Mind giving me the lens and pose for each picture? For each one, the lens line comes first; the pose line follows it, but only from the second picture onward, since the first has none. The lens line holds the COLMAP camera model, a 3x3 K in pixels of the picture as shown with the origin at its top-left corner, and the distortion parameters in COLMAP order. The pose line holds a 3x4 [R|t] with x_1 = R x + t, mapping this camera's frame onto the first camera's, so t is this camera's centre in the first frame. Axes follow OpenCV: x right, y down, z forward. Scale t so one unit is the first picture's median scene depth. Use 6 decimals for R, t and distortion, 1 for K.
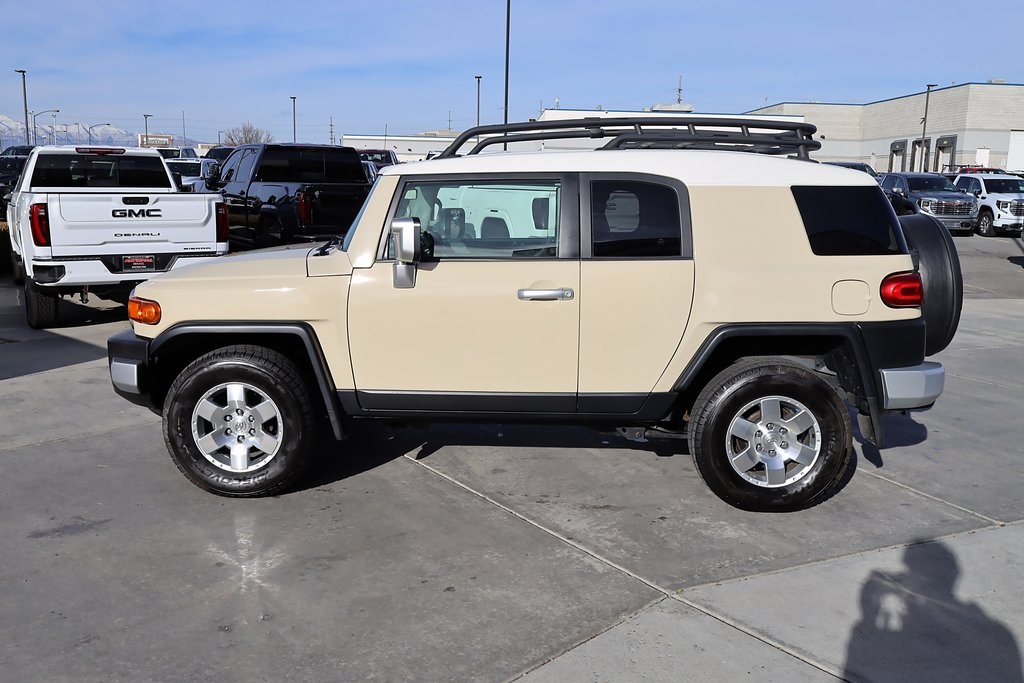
lens RADIAL K [[915.1, 0, 514.6], [0, 915.1, 347.6], [0, 0, 1]] dist [-0.016282, 0.004686]
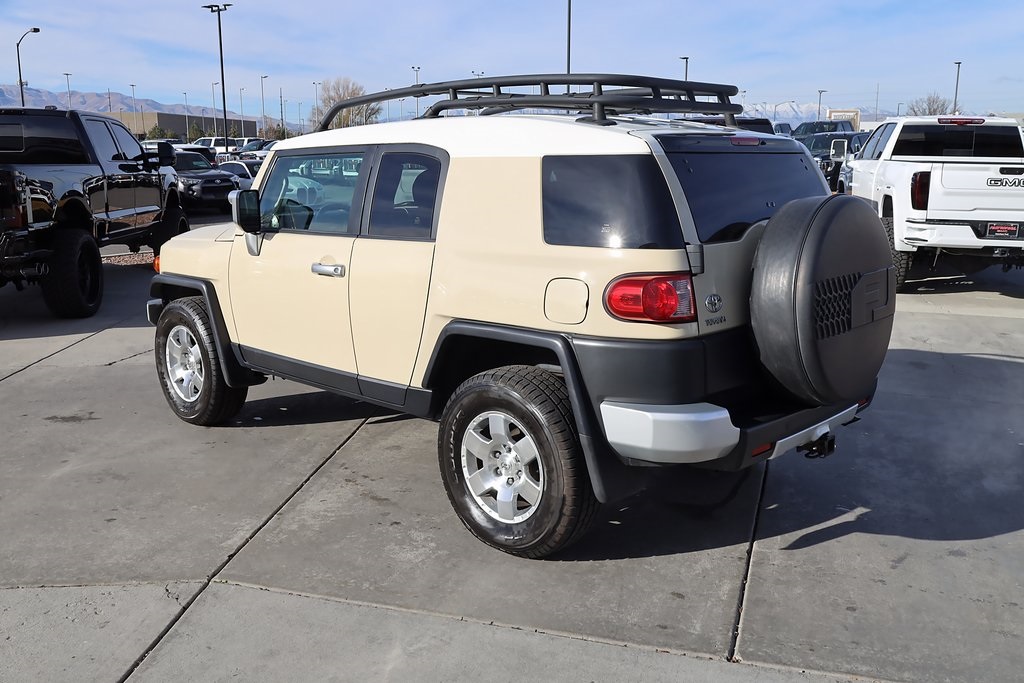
lens RADIAL K [[915.1, 0, 514.6], [0, 915.1, 347.6], [0, 0, 1]] dist [-0.016282, 0.004686]
pose [[0.752403, 0.123231, -0.647073, 0.810976], [-0.105703, 0.992202, 0.066049, -0.059948], [0.650167, 0.018703, 0.759561, 0.374041]]
